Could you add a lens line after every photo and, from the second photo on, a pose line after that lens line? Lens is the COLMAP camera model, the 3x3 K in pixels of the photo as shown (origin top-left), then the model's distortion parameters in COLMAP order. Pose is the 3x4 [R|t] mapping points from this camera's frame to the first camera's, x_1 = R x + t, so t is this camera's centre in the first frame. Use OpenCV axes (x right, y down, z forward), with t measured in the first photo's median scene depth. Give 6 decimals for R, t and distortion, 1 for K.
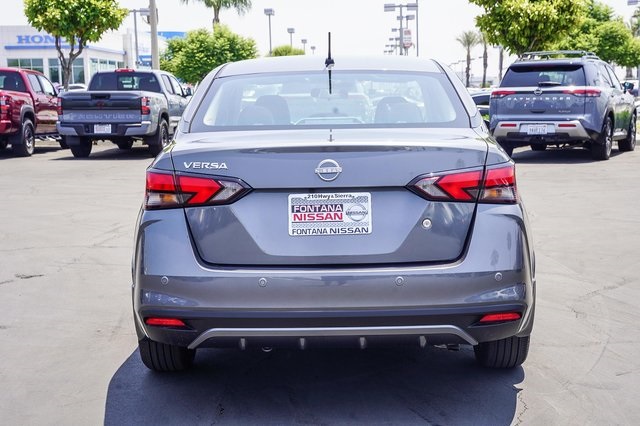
lens RADIAL K [[1036.2, 0, 319.8], [0, 1036.2, 211.5], [0, 0, 1]] dist [0.134951, 0.000000]
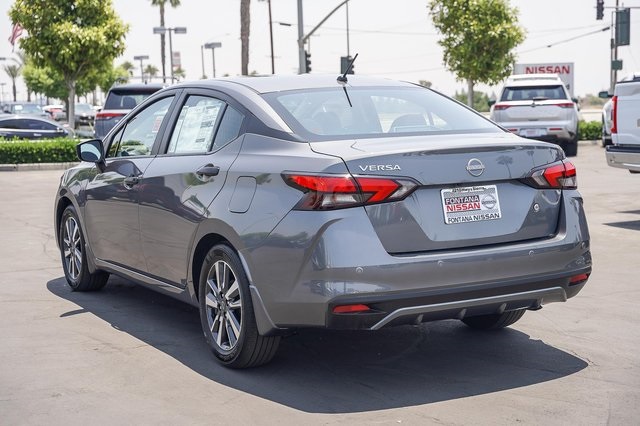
lens RADIAL K [[1016.9, 0, 323.1], [0, 1016.9, 219.3], [0, 0, 1]] dist [0.216398, 0.000000]
pose [[0.868981, -0.060352, 0.491151, -0.711069], [0.067971, 0.997685, 0.002335, 0.005414], [-0.490155, 0.031355, 0.871071, 0.053357]]
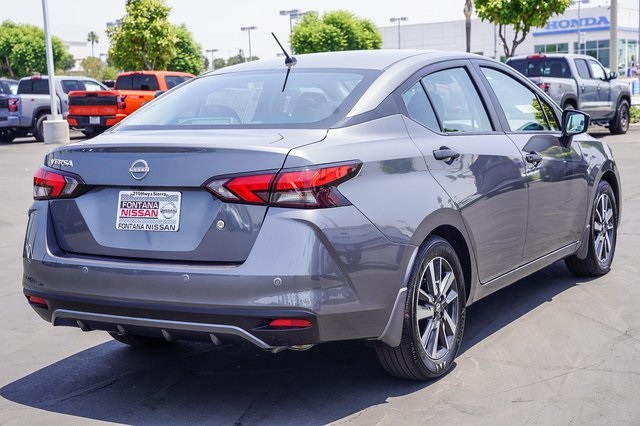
lens RADIAL K [[1036.2, 0, 318.7], [0, 1036.2, 215.6], [0, 0, 1]] dist [0.134951, 0.000000]
pose [[0.862384, 0.044591, -0.504287, 0.684770], [-0.034401, 0.998973, 0.029504, -0.029680], [0.505084, -0.008095, 0.863032, 0.169877]]
